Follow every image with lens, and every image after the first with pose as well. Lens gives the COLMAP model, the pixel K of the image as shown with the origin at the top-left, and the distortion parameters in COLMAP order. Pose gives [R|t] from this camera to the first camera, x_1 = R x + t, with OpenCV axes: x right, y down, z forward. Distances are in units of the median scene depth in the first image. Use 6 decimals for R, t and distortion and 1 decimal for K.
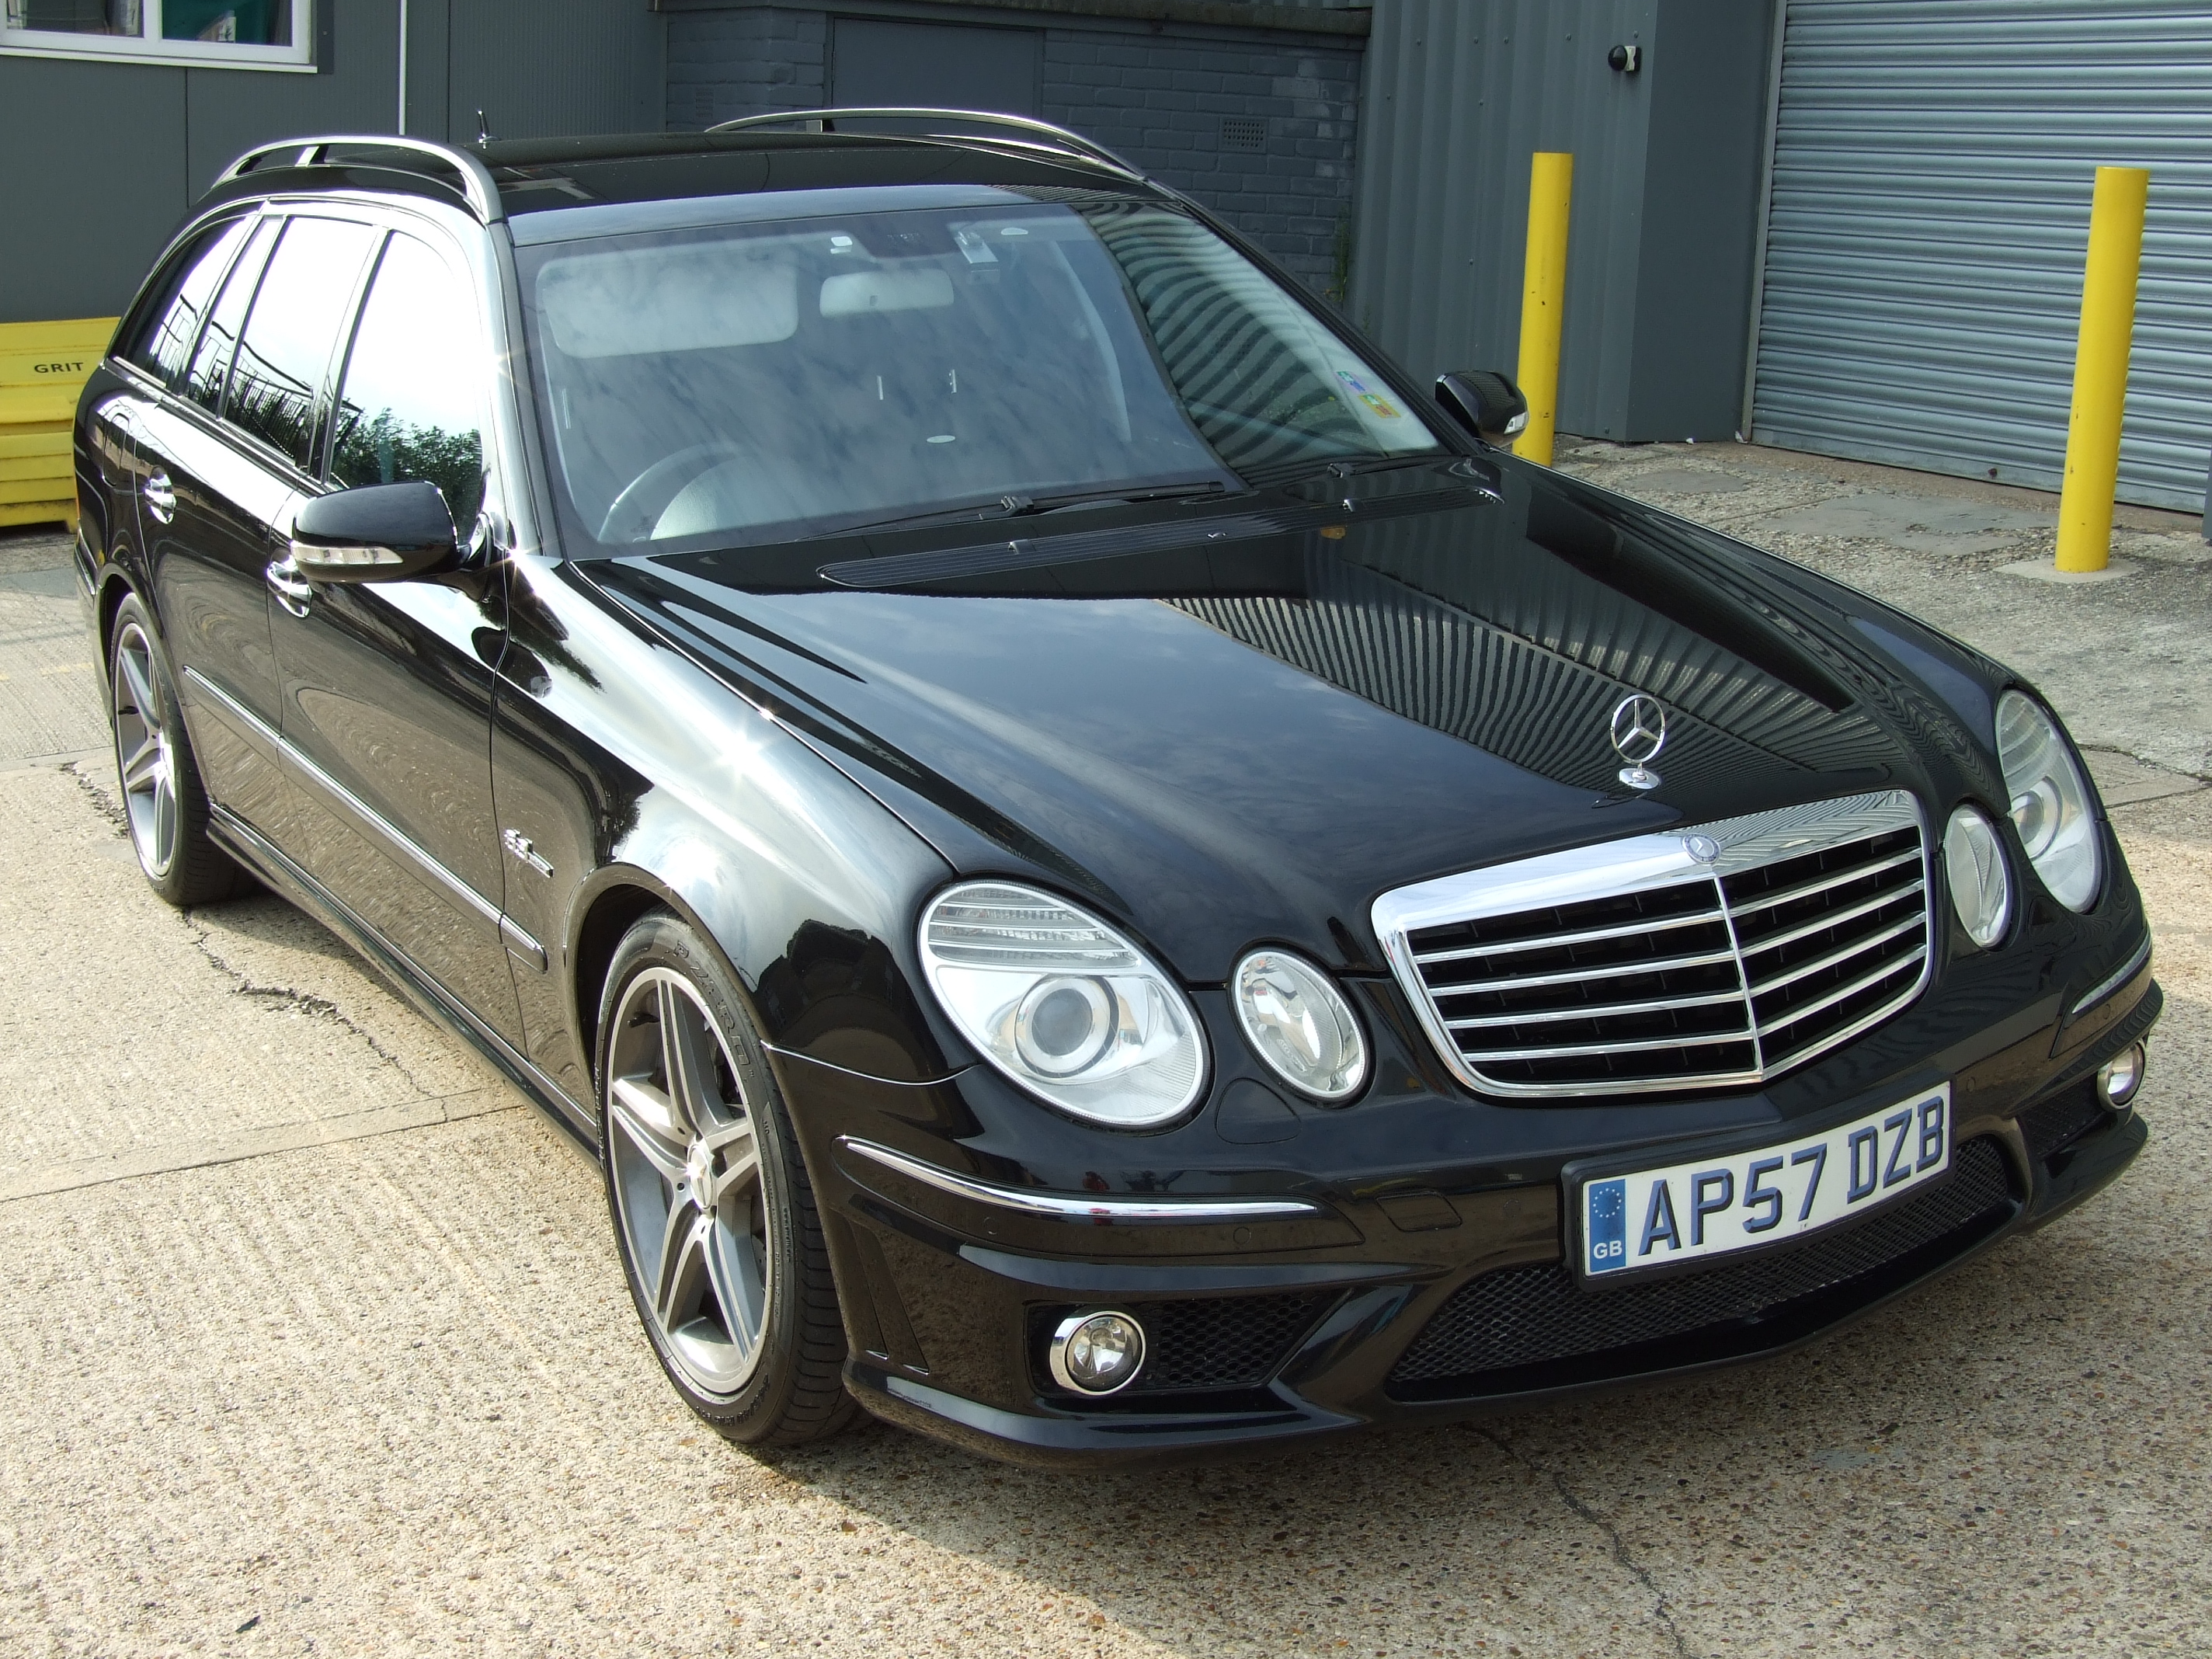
lens RADIAL K [[2958.6, 0, 1052.2], [0, 2958.6, 784.5], [0, 0, 1]] dist [-0.021450, 0.000000]
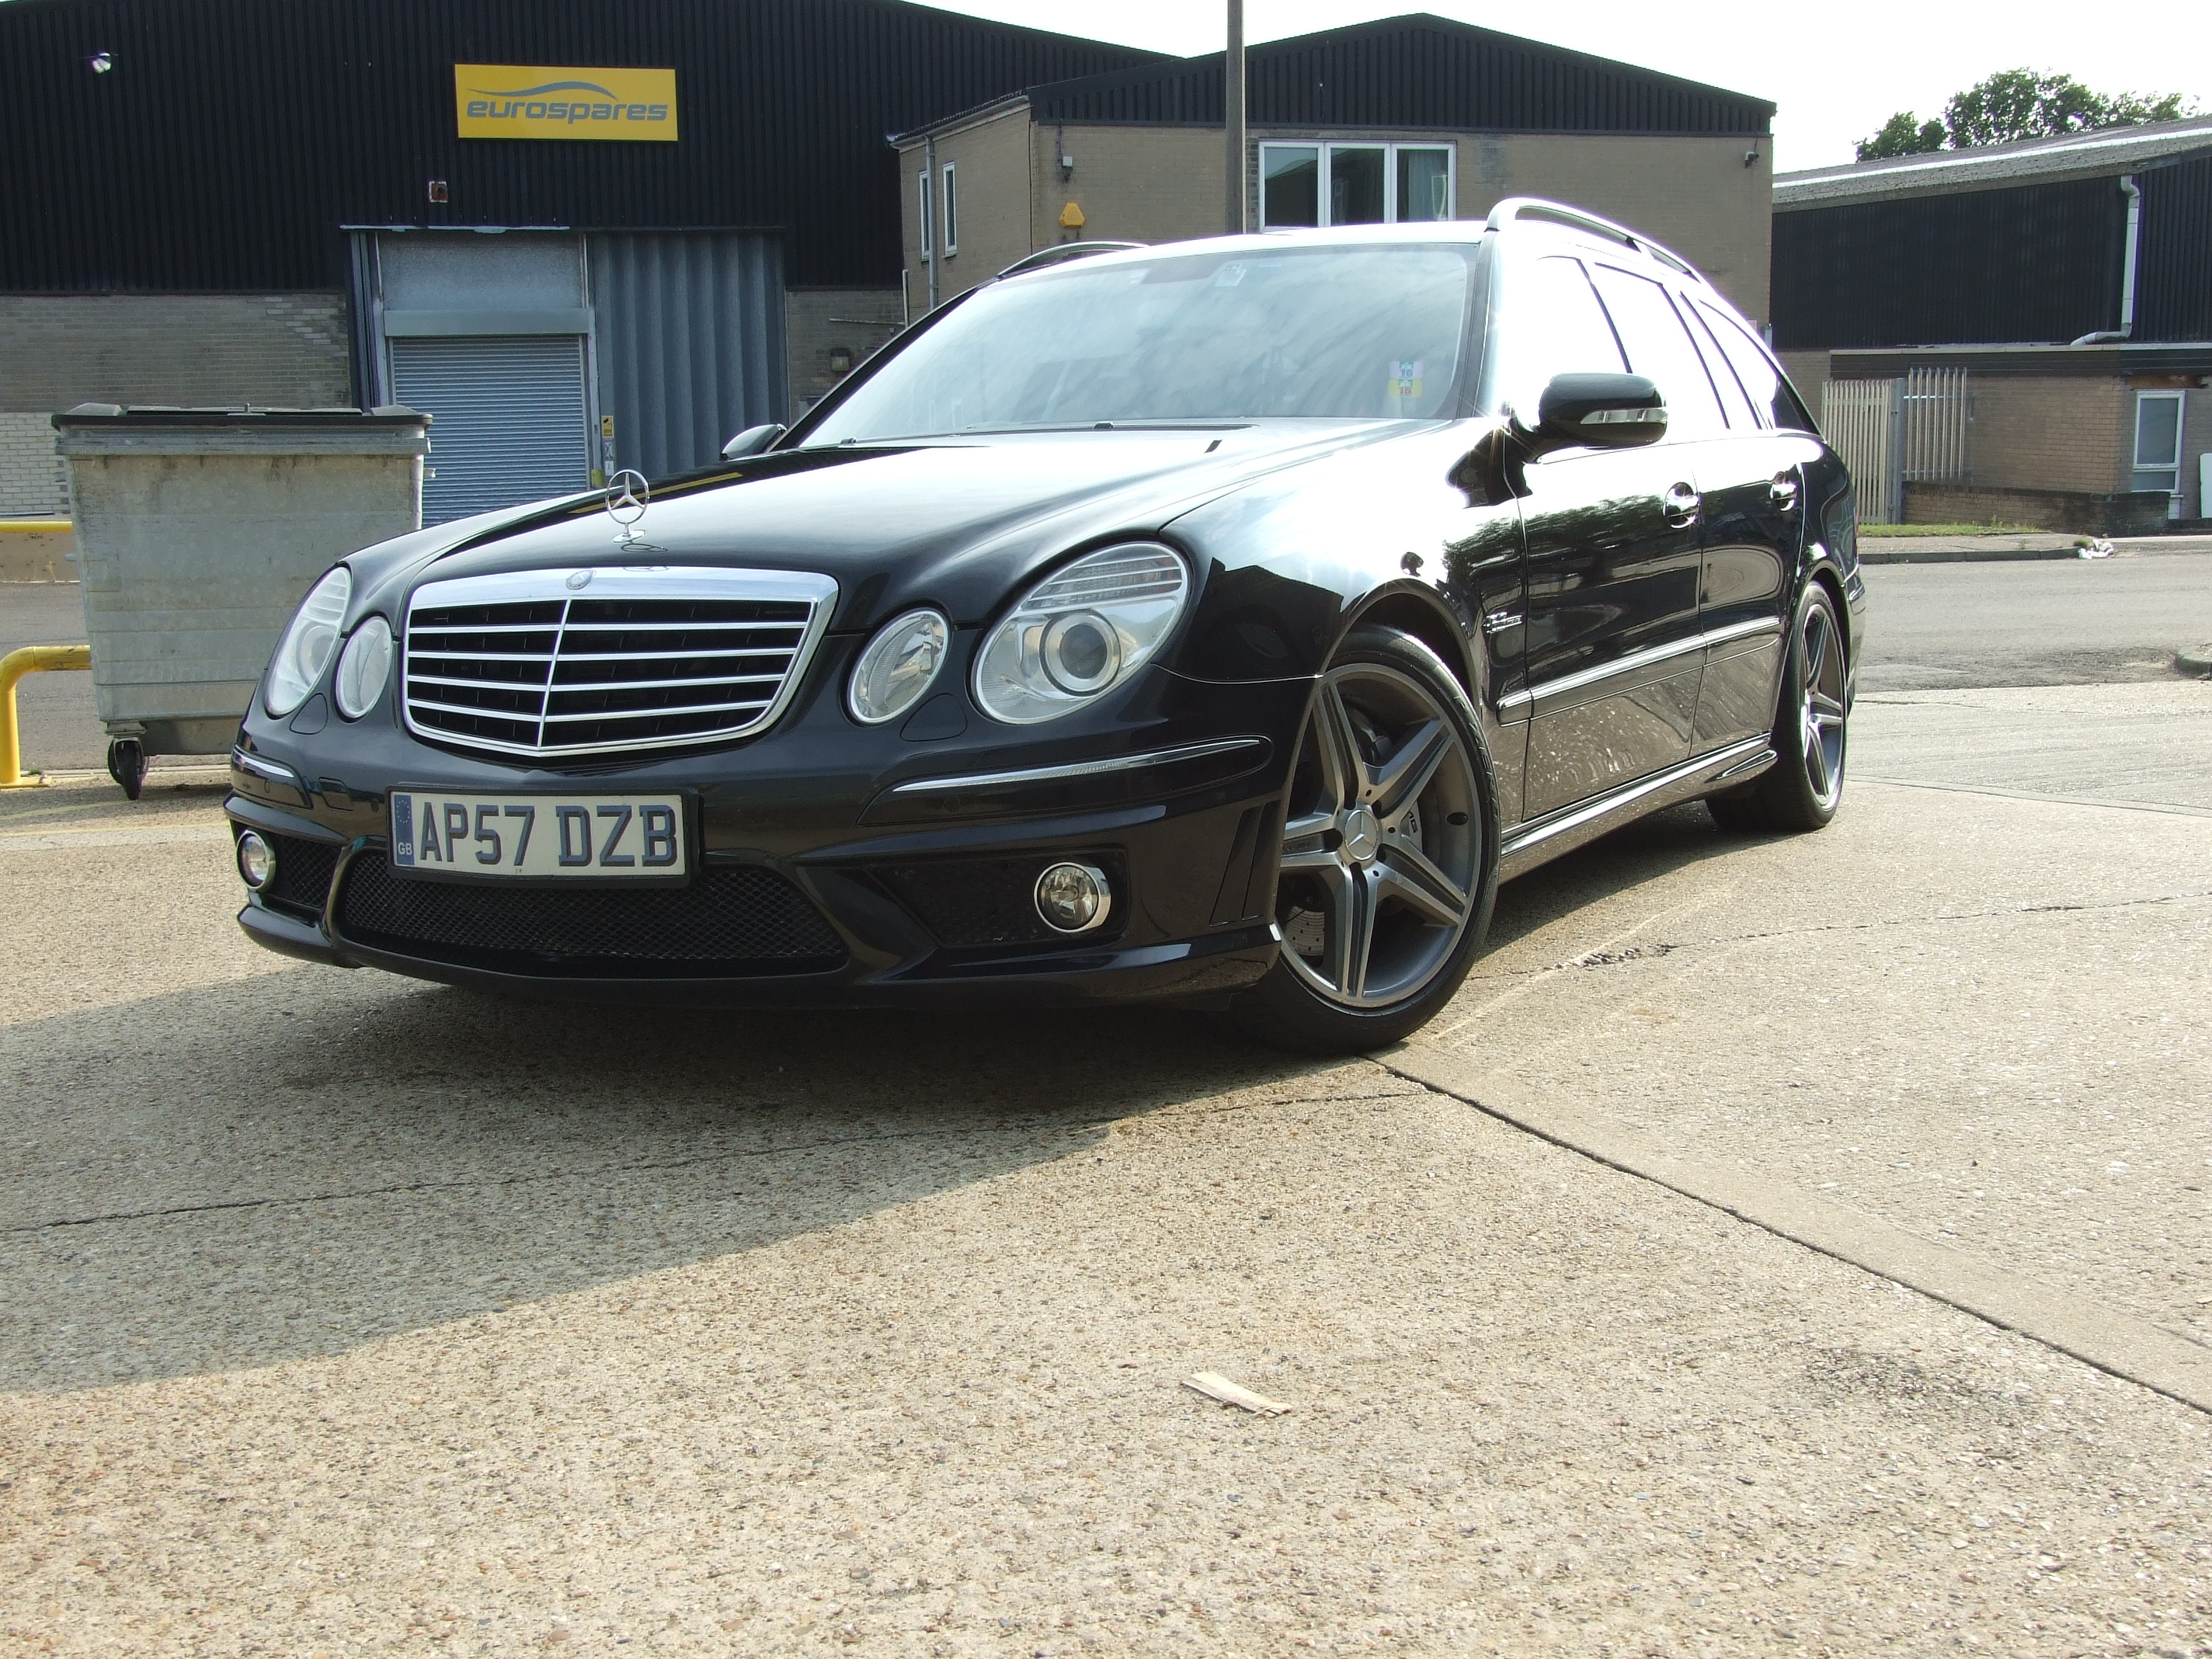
lens RADIAL K [[2333.8, 0, 1029.1], [0, 2333.8, 880.3], [0, 0, 1]] dist [-0.014297, 0.000000]
pose [[0.525059, 0.137481, -0.839888, 1.208232], [-0.194378, 0.980154, 0.038925, 0.073367], [0.828571, 0.142818, 0.541362, 0.647623]]
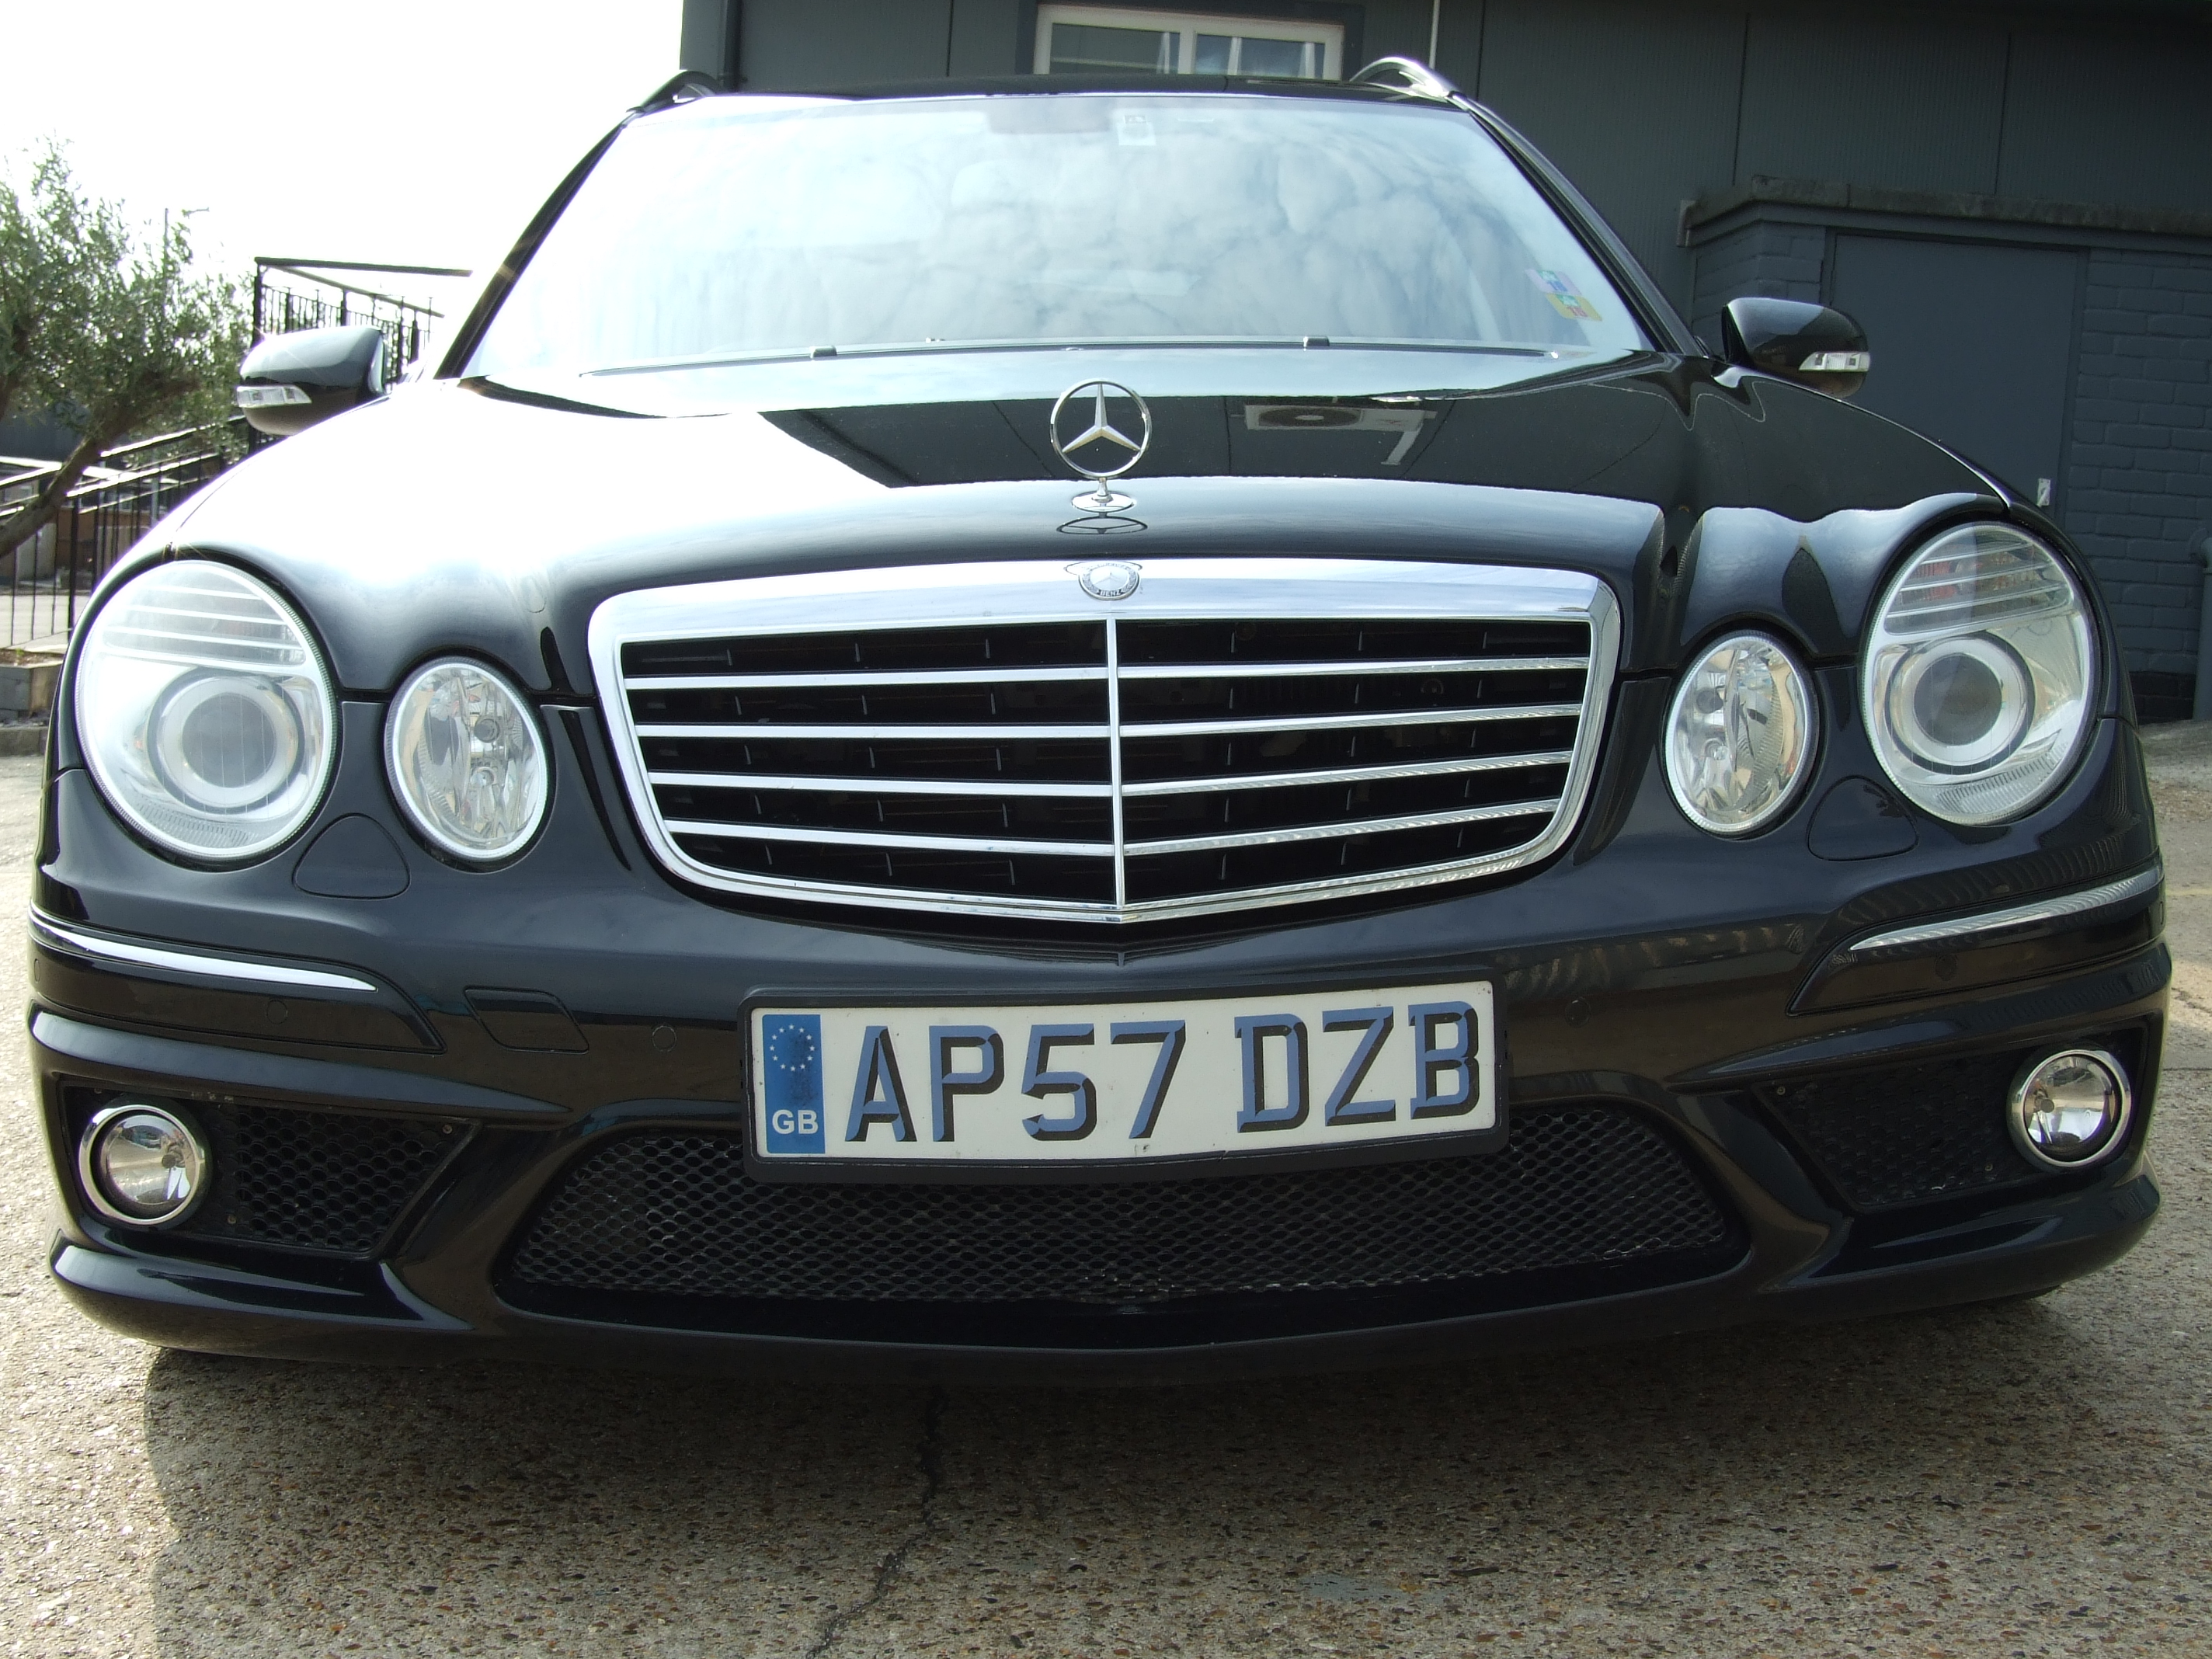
lens RADIAL K [[2958.6, 0, 1075.2], [0, 2958.6, 799.3], [0, 0, 1]] dist [-0.021450, 0.000000]
pose [[0.888934, 0.060599, -0.454009, 0.531499], [-0.121442, 0.986917, -0.106050, 0.145527], [0.441643, 0.149407, 0.884663, 0.417192]]
